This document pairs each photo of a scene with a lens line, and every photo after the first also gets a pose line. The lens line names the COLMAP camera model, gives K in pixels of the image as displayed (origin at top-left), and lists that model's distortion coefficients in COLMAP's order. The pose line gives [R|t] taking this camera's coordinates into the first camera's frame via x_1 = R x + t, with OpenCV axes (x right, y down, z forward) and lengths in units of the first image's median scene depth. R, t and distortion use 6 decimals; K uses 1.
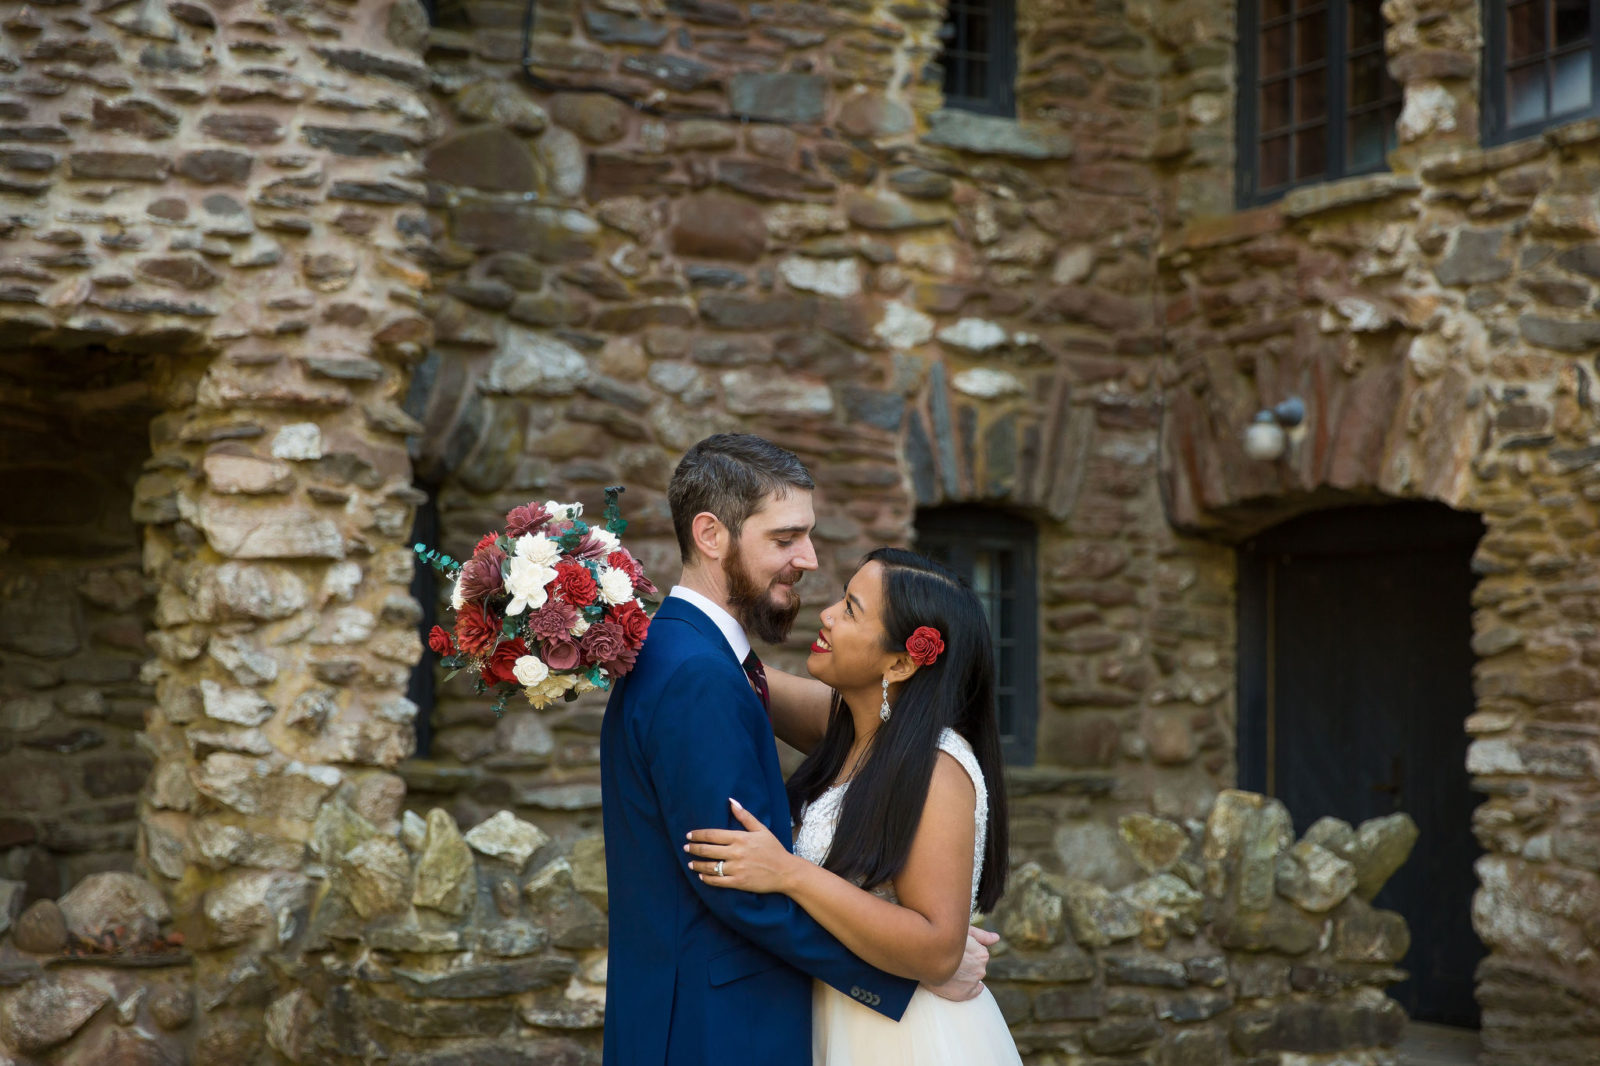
lens RADIAL K [[2797.1, 0, 800.4], [0, 2797.1, 533.2], [0, 0, 1]] dist [-0.022139, 0.000000]
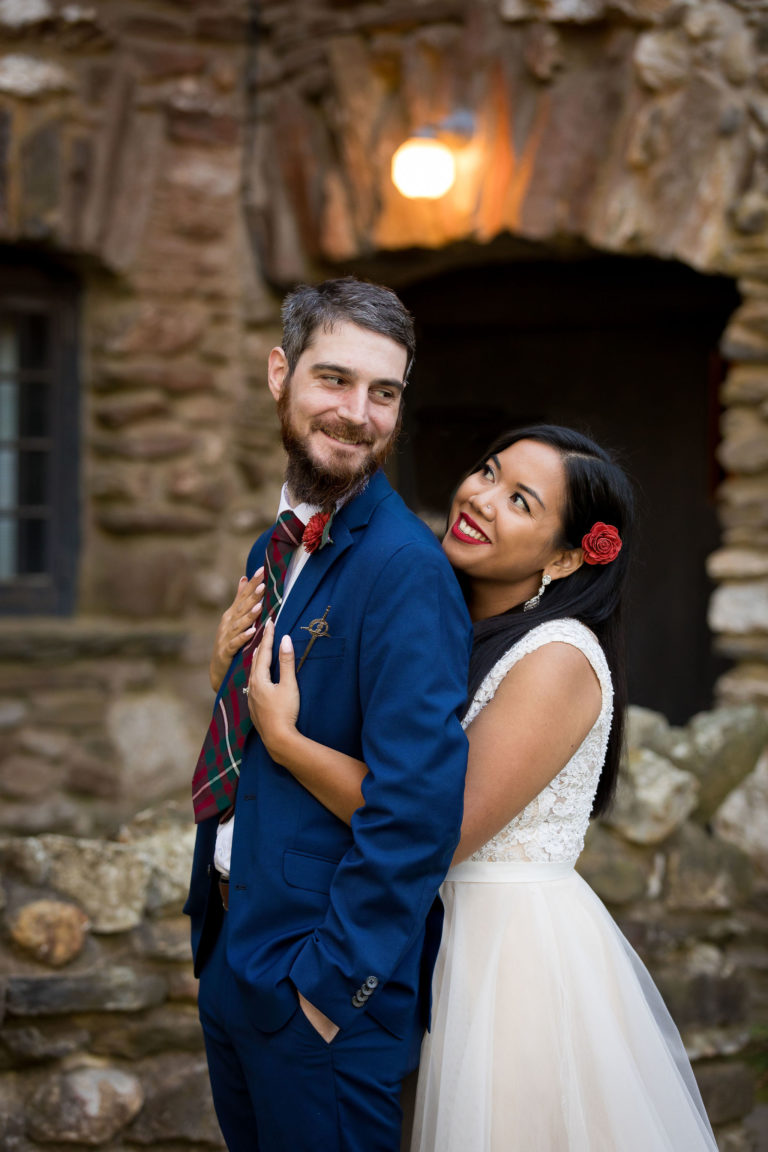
lens RADIAL K [[3532.7, 0, 383.9], [0, 3532.7, 575.8], [0, 0, 1]] dist [-0.127735, 0.000000]
pose [[0.959571, -0.004000, 0.281438, -0.096053], [-0.020695, 0.996190, 0.084716, -0.005298], [-0.280705, -0.087116, 0.955832, 0.120476]]
